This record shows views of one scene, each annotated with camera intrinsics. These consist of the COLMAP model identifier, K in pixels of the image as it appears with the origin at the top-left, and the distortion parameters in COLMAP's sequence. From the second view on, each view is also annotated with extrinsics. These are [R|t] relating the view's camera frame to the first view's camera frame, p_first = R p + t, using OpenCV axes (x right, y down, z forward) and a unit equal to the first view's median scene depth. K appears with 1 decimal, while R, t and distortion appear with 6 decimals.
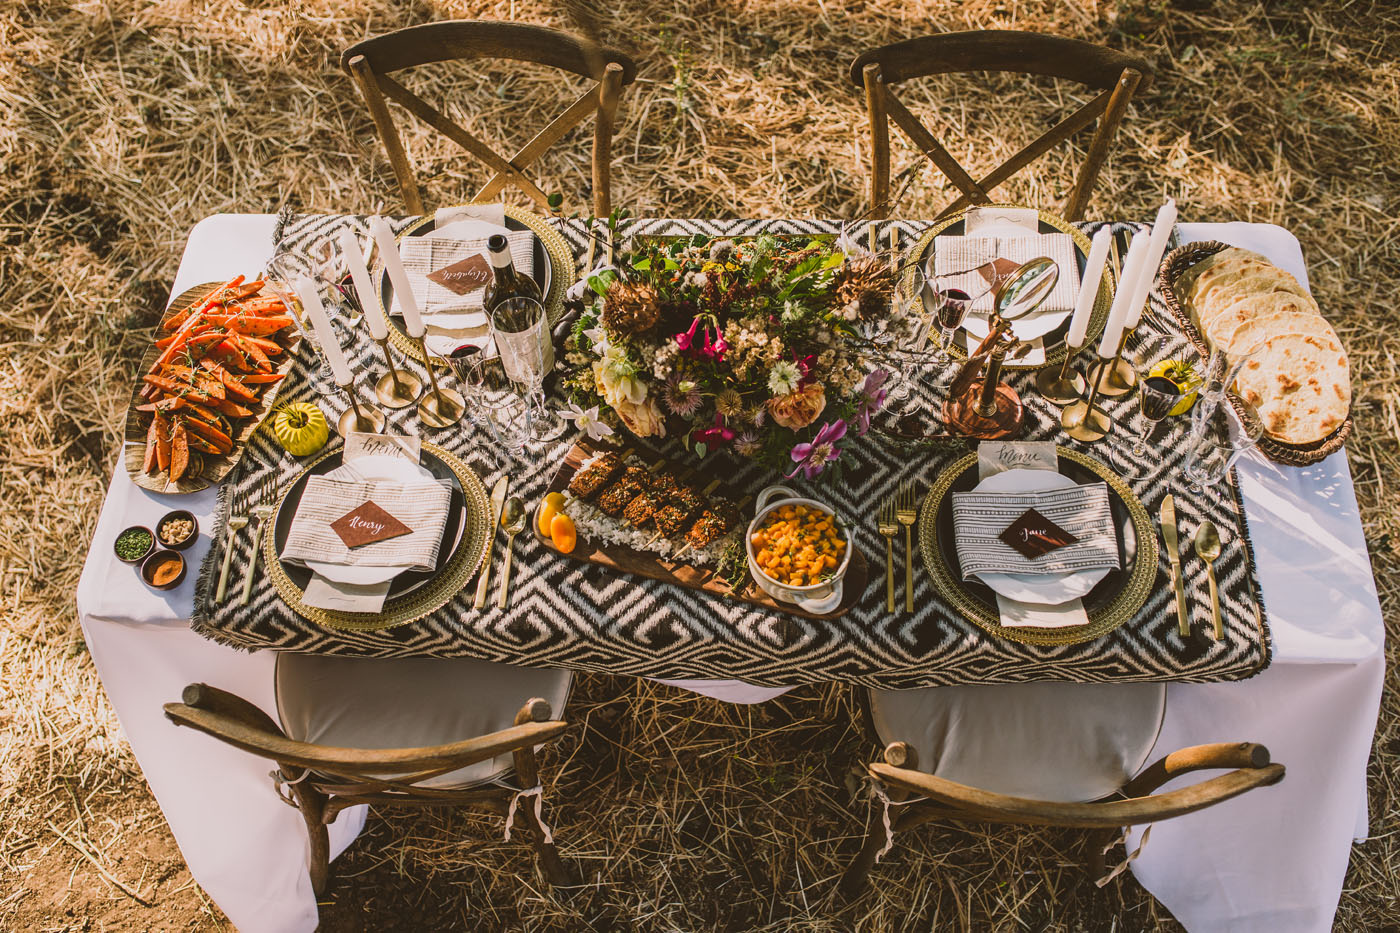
lens RADIAL K [[1376.0, 0, 700.0], [0, 1376.0, 466.5], [0, 0, 1]] dist [0.002656, 0.016010]
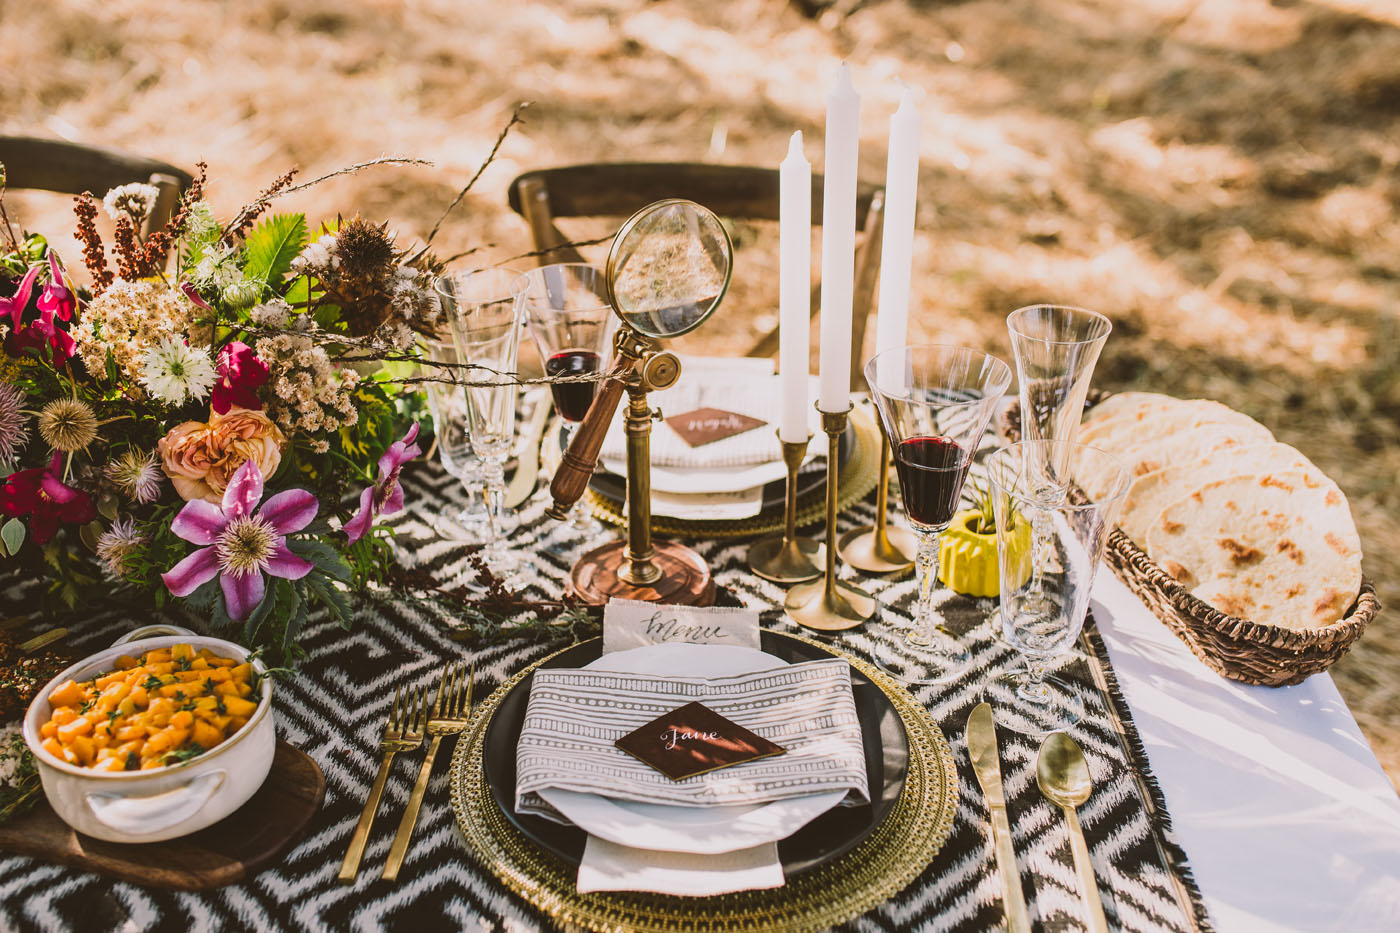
lens RADIAL K [[1392.5, 0, 700.0], [0, 1392.5, 466.5], [0, 0, 1]] dist [-0.013523, 0.000918]
pose [[0.999177, 0.037676, 0.015005, 0.234454], [-0.024601, 0.857245, -0.514320, 0.212789], [-0.032241, 0.513528, 0.857467, 0.545388]]
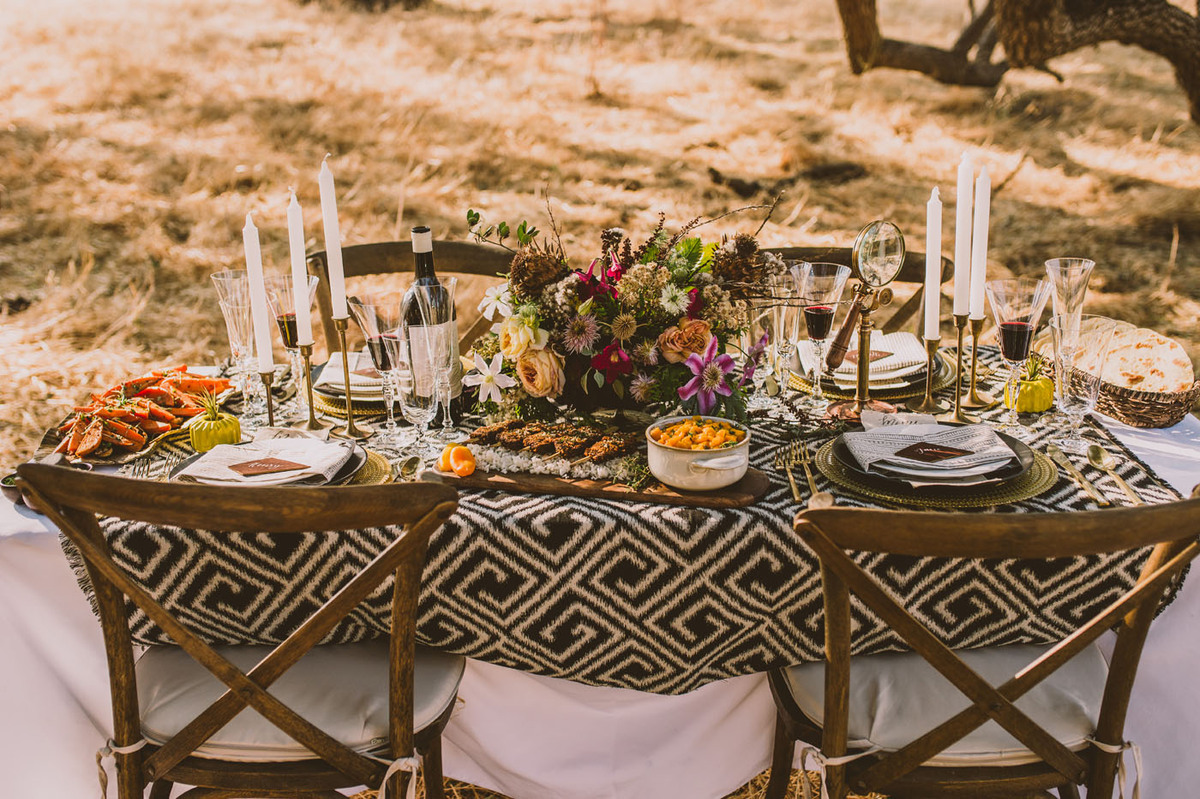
lens RADIAL K [[1159.0, 0, 600.0], [0, 1159.0, 399.5], [0, 0, 1]] dist [-0.007650, -0.005800]
pose [[0.999724, -0.005218, 0.022885, -0.018392], [0.018741, 0.764436, -0.644427, 0.562980], [-0.014131, 0.644678, 0.764323, 0.327007]]
